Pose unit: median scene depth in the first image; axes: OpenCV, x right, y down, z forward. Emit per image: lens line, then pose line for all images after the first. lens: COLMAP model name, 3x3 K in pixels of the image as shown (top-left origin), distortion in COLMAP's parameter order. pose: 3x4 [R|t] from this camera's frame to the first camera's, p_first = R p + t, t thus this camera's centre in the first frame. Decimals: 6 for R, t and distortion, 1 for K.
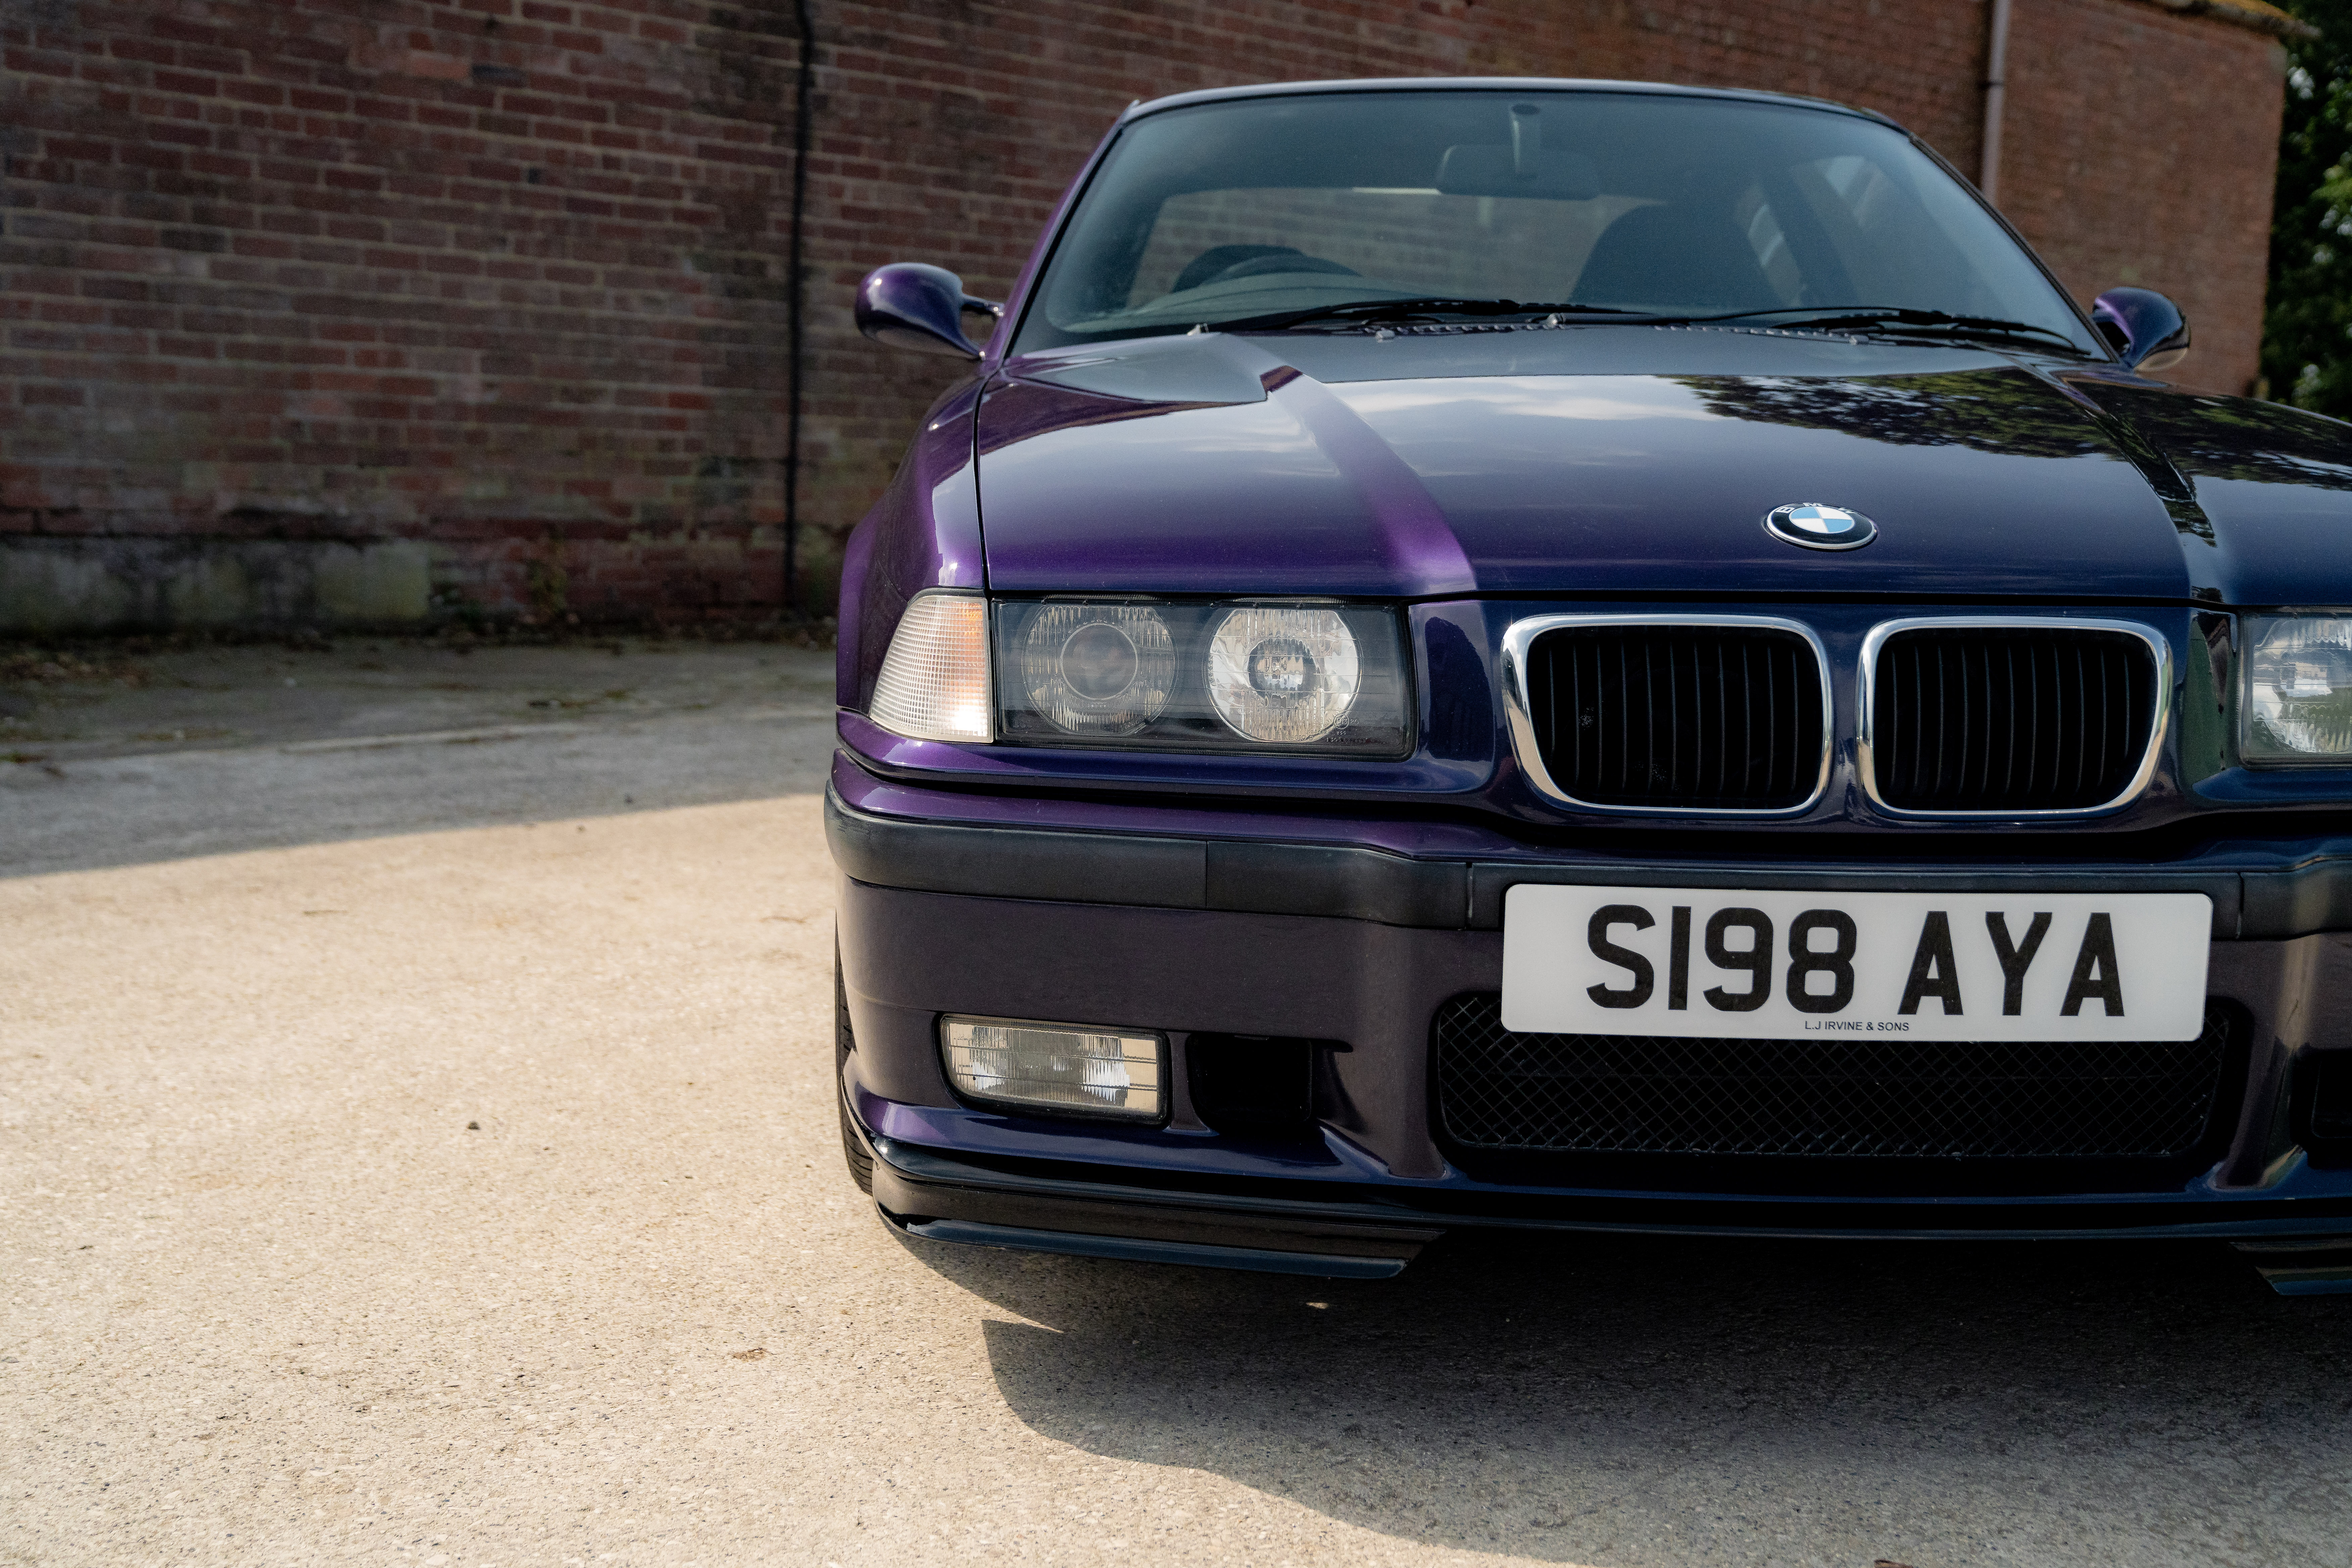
lens RADIAL K [[2607.5, 0, 1178.9], [0, 2607.5, 770.4], [0, 0, 1]] dist [0.046941, 0.000000]
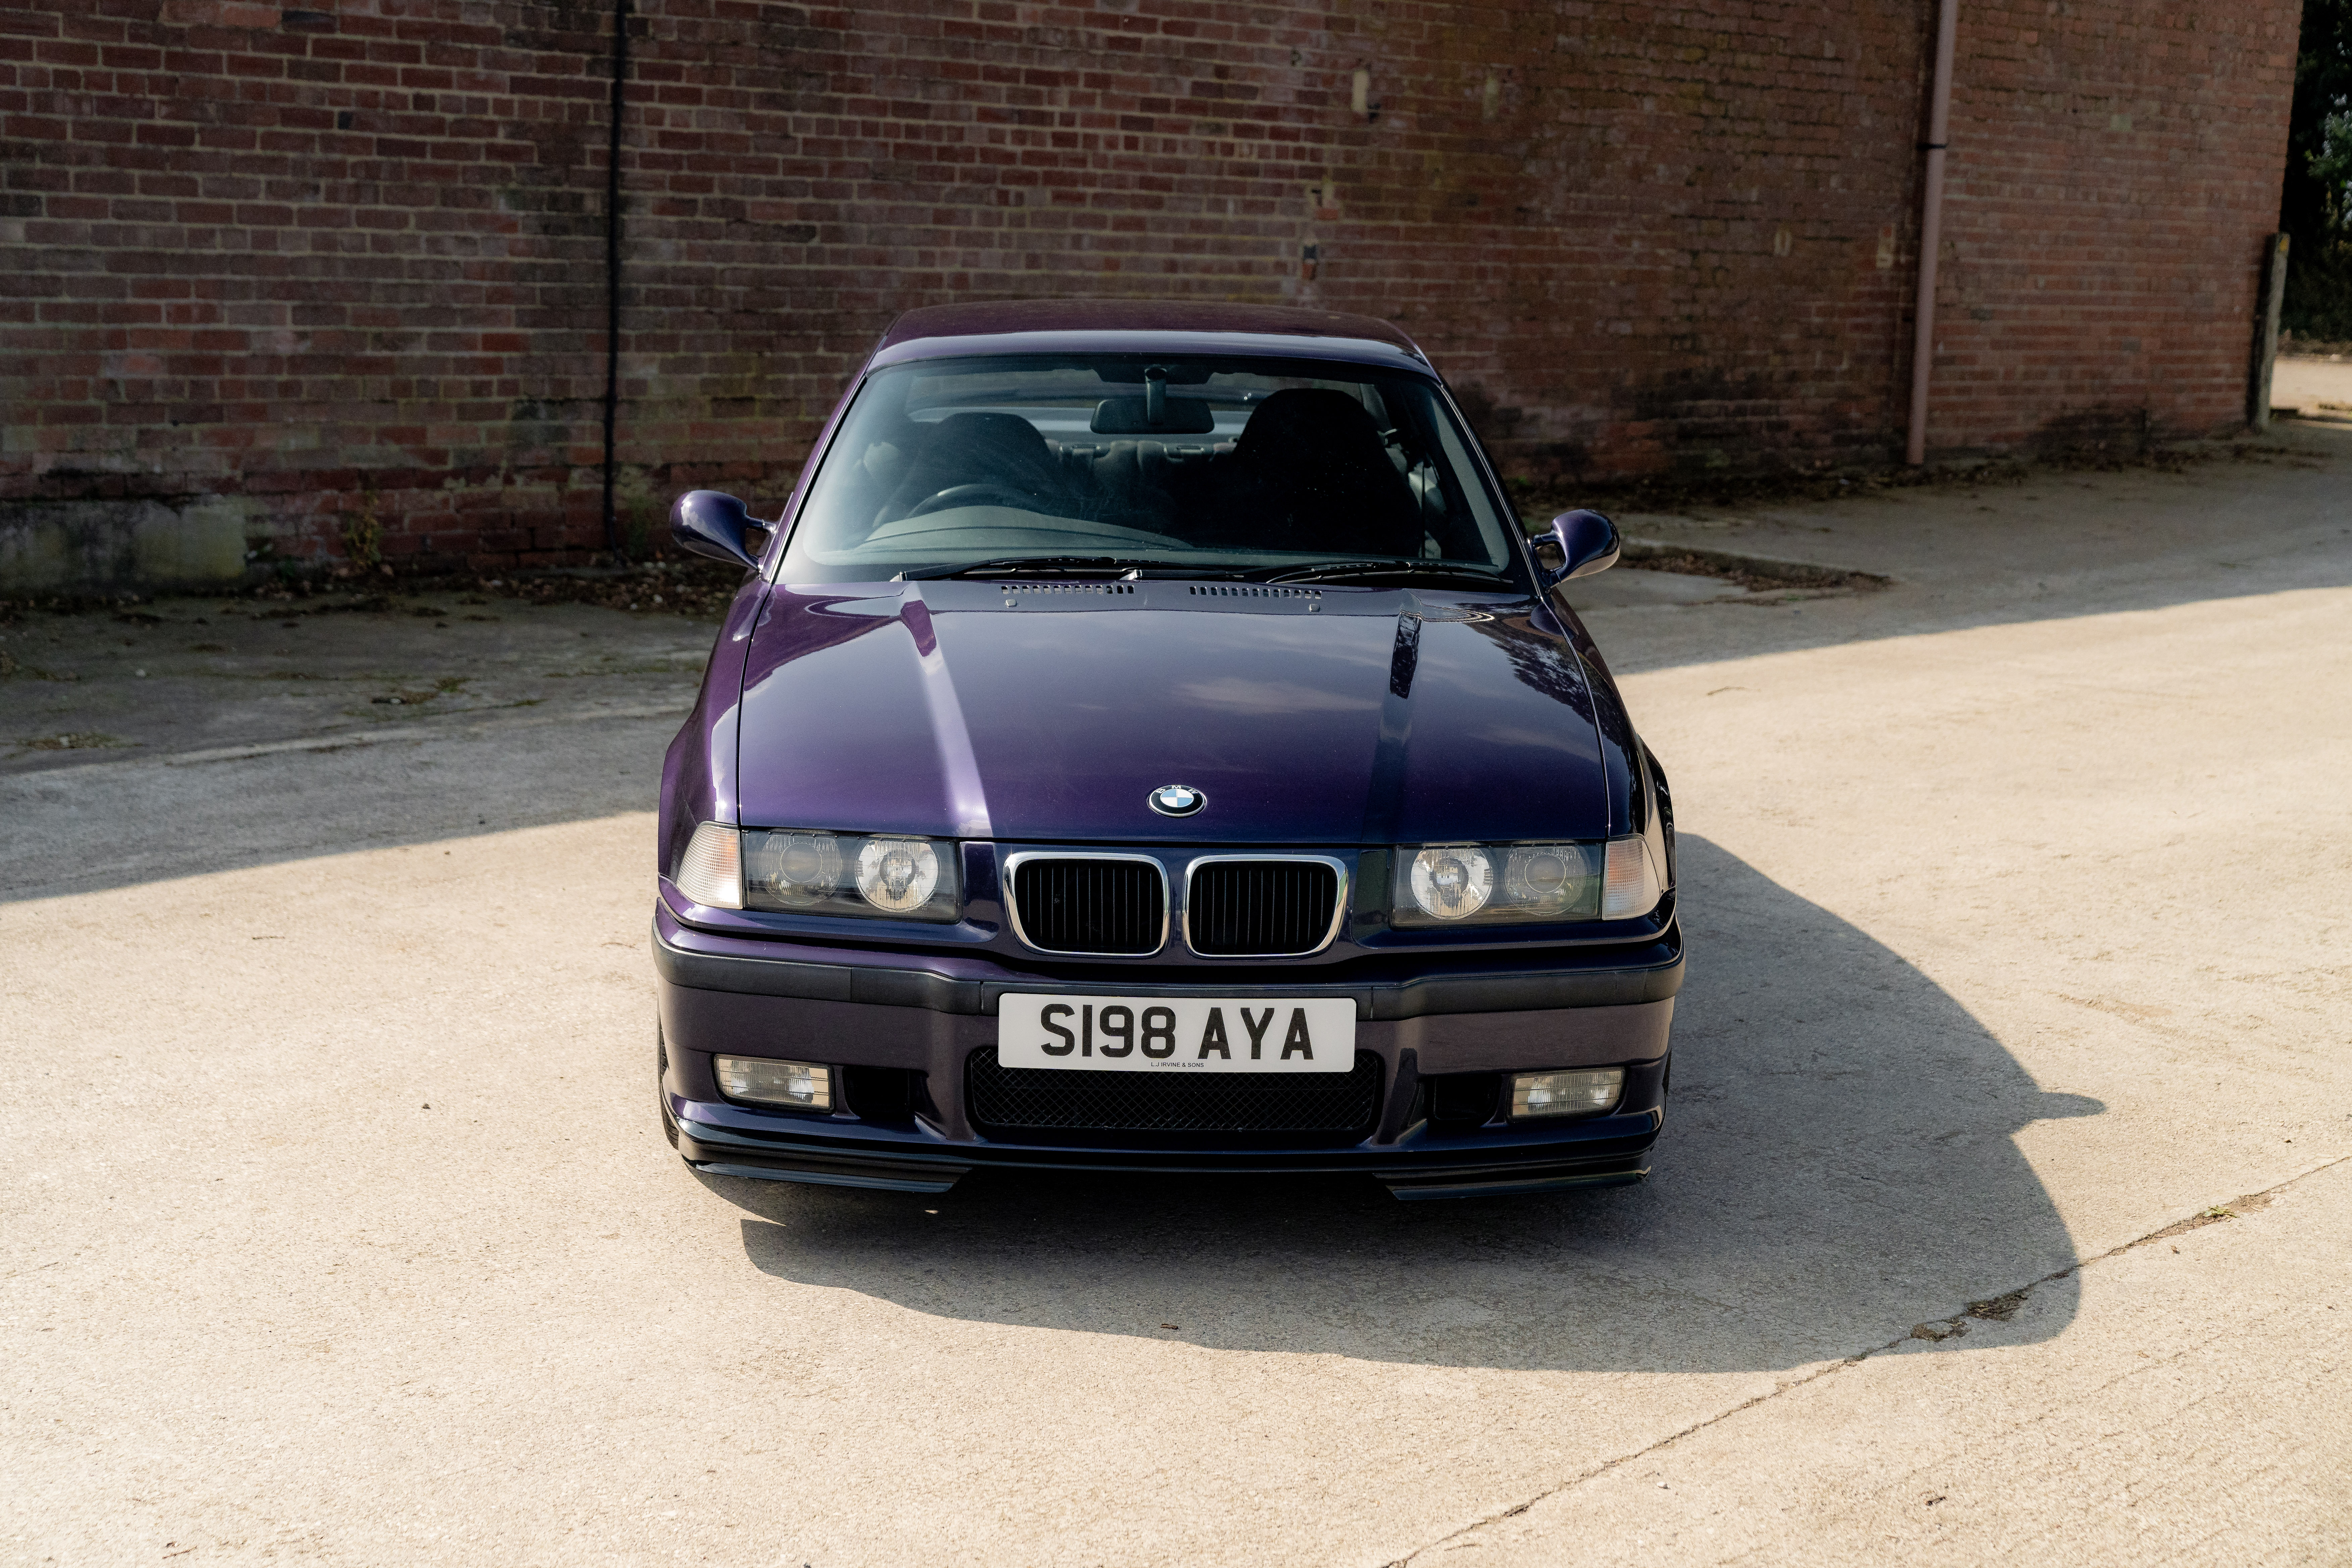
lens RADIAL K [[3410.2, 0, 1154.3], [0, 3410.2, 770.5], [0, 0, 1]] dist [0.087636, 0.000000]
pose [[0.999894, 0.003875, 0.014019, 0.180991], [-0.004553, 0.998807, 0.048615, -0.220350], [-0.013814, -0.048674, 0.998719, -1.380738]]
